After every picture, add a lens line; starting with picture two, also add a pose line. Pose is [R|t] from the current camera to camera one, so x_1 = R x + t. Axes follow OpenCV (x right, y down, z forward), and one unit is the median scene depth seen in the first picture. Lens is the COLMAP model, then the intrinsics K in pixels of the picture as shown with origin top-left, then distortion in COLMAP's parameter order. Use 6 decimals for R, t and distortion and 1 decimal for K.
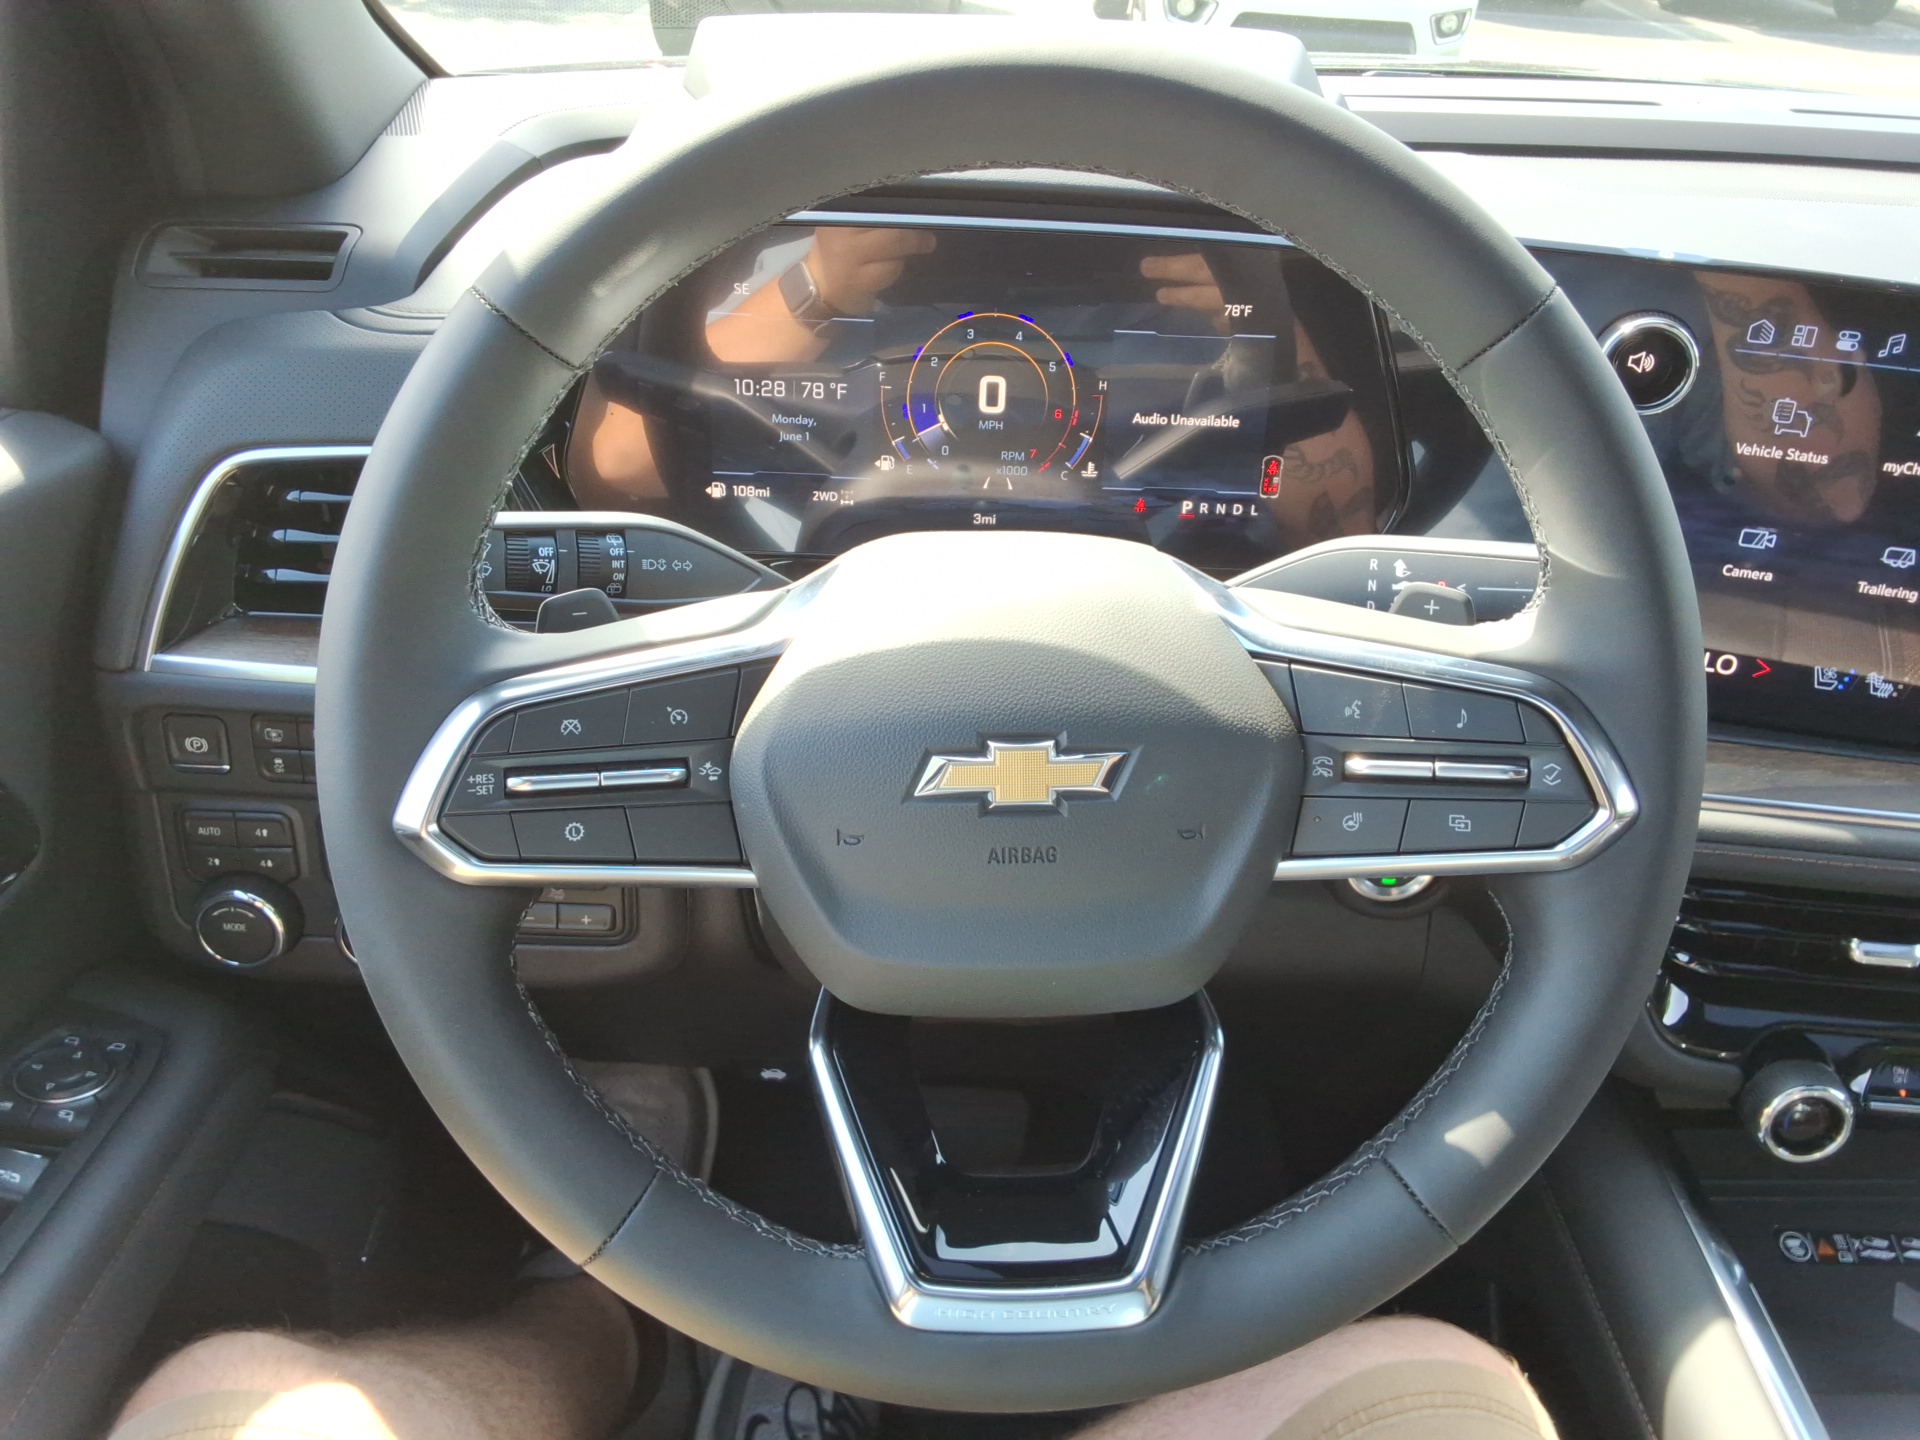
lens RADIAL K [[1540.0, 0, 952.4], [0, 1540.0, 708.6], [0, 0, 1]] dist [0.105922, -0.170057]
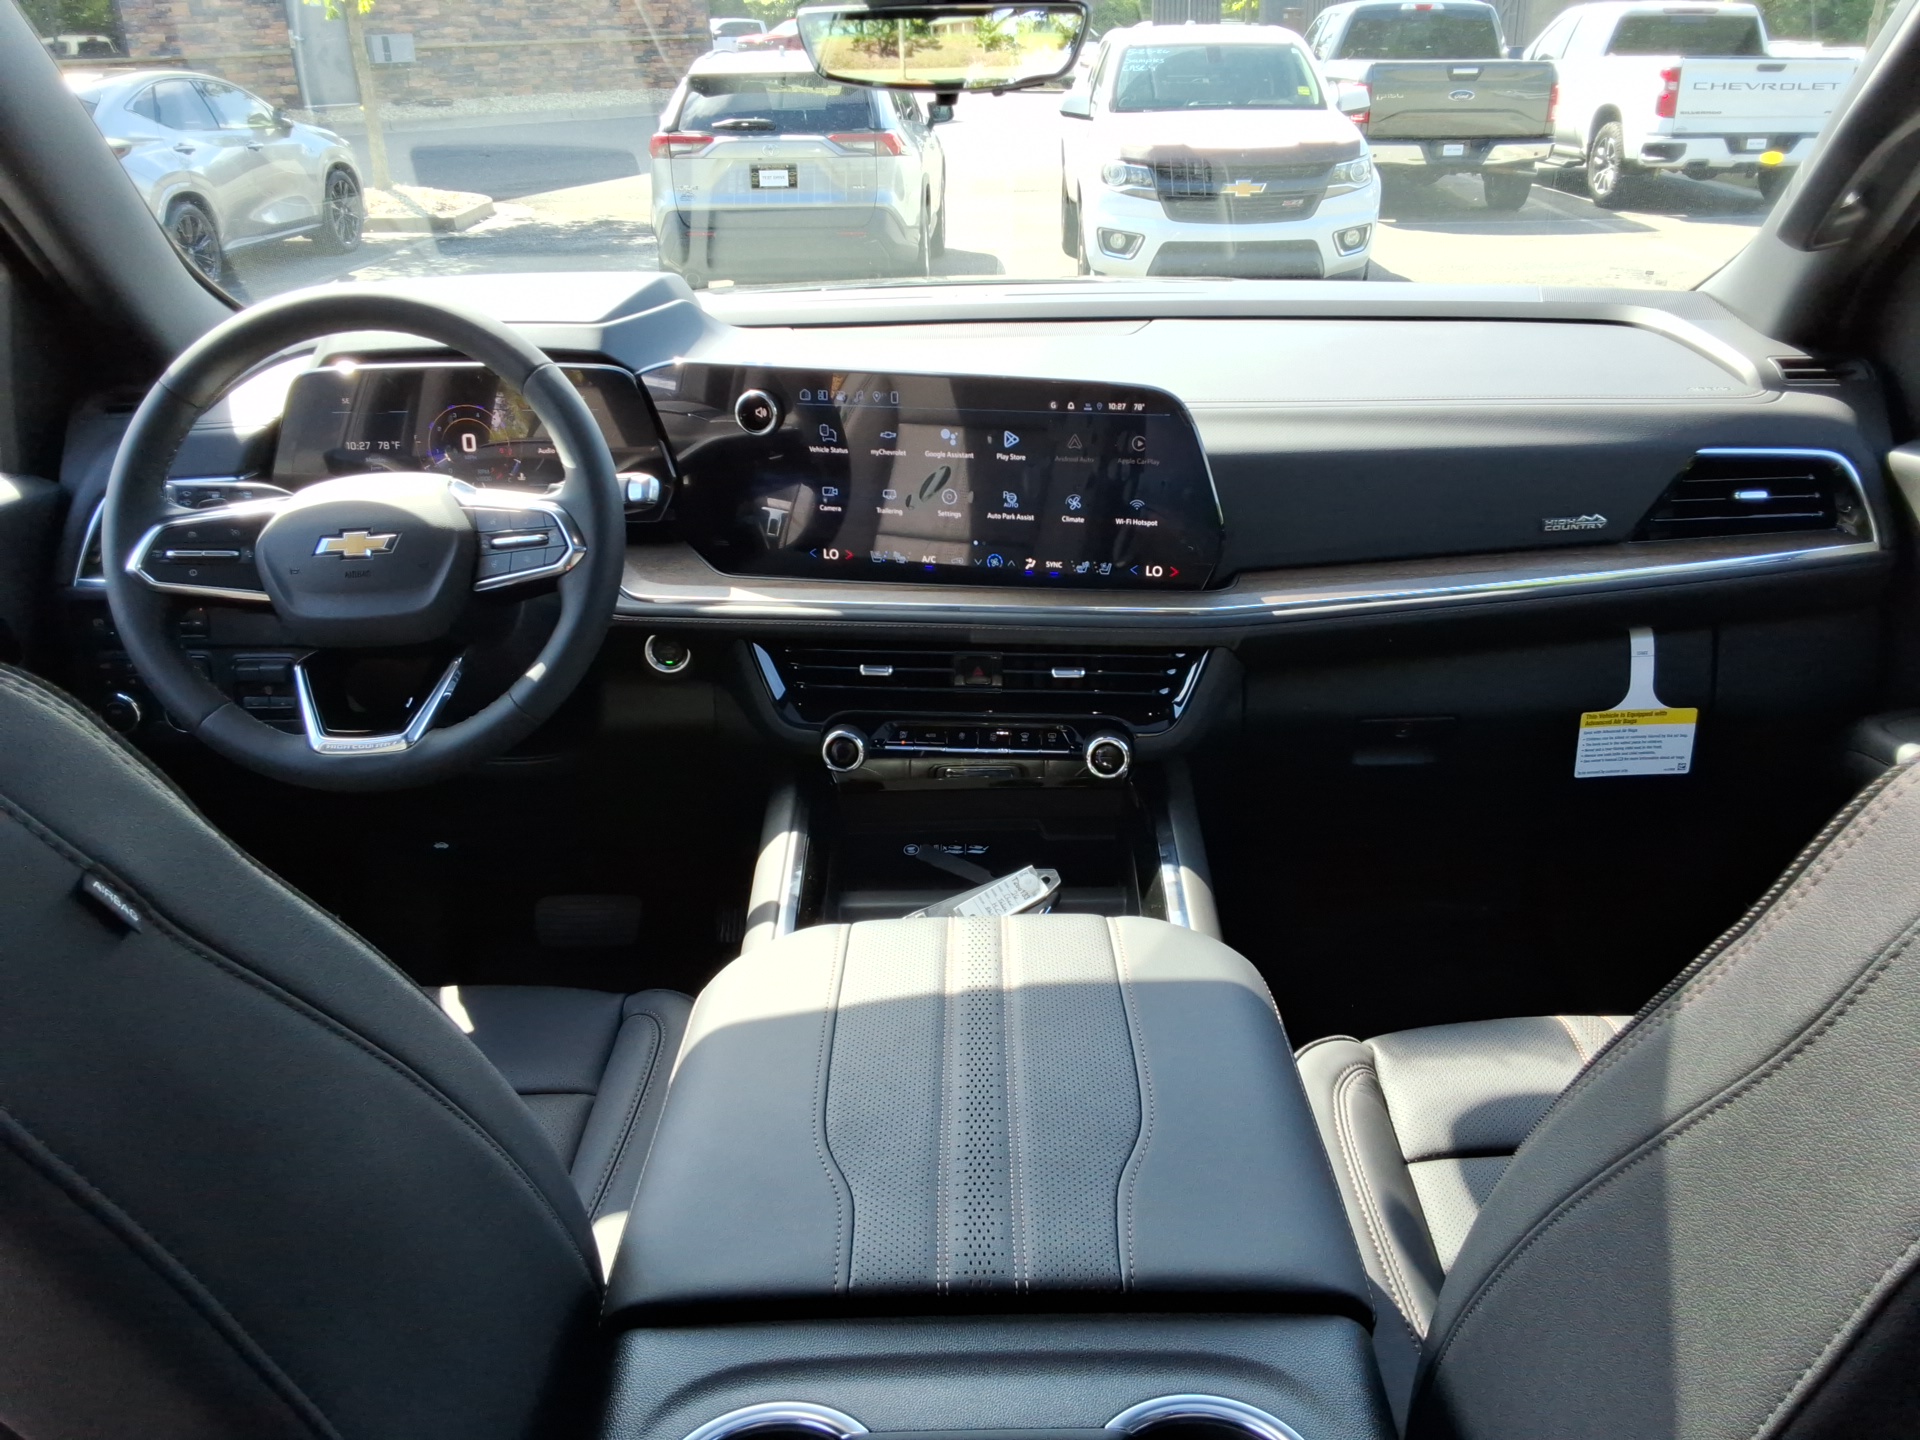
lens RADIAL K [[1540.0, 0, 973.2], [0, 1540.0, 674.0], [0, 0, 1]] dist [0.105922, -0.170057]
pose [[0.997825, -0.055033, -0.036290, 0.820904], [0.048780, 0.986699, -0.155065, 0.504365], [0.044341, 0.152958, 0.987237, -1.100241]]
